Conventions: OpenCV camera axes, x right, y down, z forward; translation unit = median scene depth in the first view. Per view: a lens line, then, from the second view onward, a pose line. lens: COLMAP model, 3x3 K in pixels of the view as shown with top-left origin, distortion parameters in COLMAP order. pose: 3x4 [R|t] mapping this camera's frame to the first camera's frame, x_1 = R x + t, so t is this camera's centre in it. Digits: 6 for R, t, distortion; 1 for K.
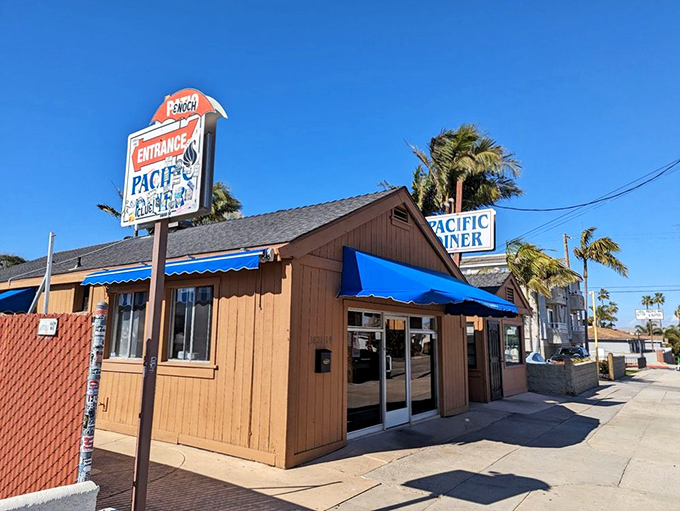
lens RADIAL K [[473.9, 0, 341.9], [0, 473.9, 254.7], [0, 0, 1]] dist [0.006522, 0.002421]
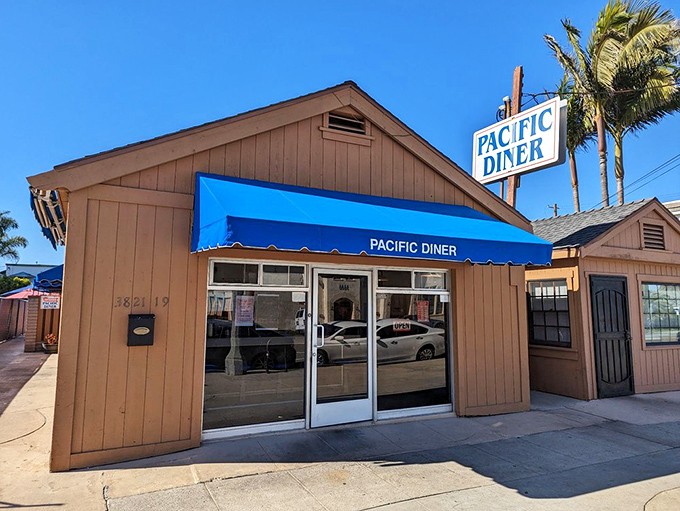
lens RADIAL K [[473.9, 0, 337.5], [0, 473.9, 253.8], [0, 0, 1]] dist [0.006522, 0.002421]
pose [[0.886104, -0.055300, -0.460176, 0.332541], [0.082081, 0.995886, 0.038376, 0.061078], [0.456161, -0.071777, 0.886998, 0.291347]]
